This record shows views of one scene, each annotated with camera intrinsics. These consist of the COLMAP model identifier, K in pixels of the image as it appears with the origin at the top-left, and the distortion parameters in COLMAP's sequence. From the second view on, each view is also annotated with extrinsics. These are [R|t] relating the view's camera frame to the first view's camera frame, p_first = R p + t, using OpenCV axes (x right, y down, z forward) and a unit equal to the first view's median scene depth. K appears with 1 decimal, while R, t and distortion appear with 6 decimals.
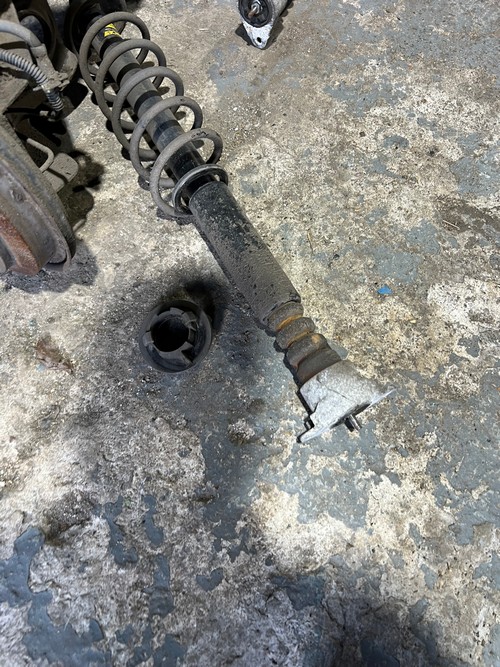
lens RADIAL K [[507.5, 0, 247.2], [0, 507.5, 343.7], [0, 0, 1]] dist [0.040806, -0.057027]
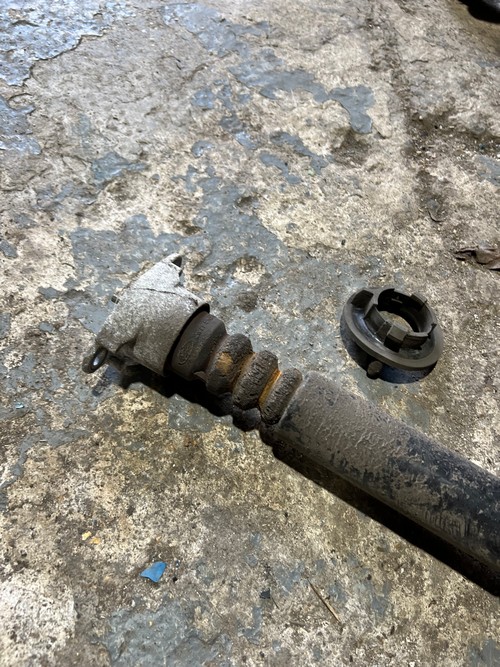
lens RADIAL K [[507.5, 0, 243.7], [0, 507.5, 327.0], [0, 0, 1]] dist [0.040806, -0.057027]
pose [[-0.856112, 0.390350, -0.338674, 0.274657], [-0.511717, -0.548695, 0.661120, -0.367722], [0.072239, 0.739298, 0.669493, 0.467082]]
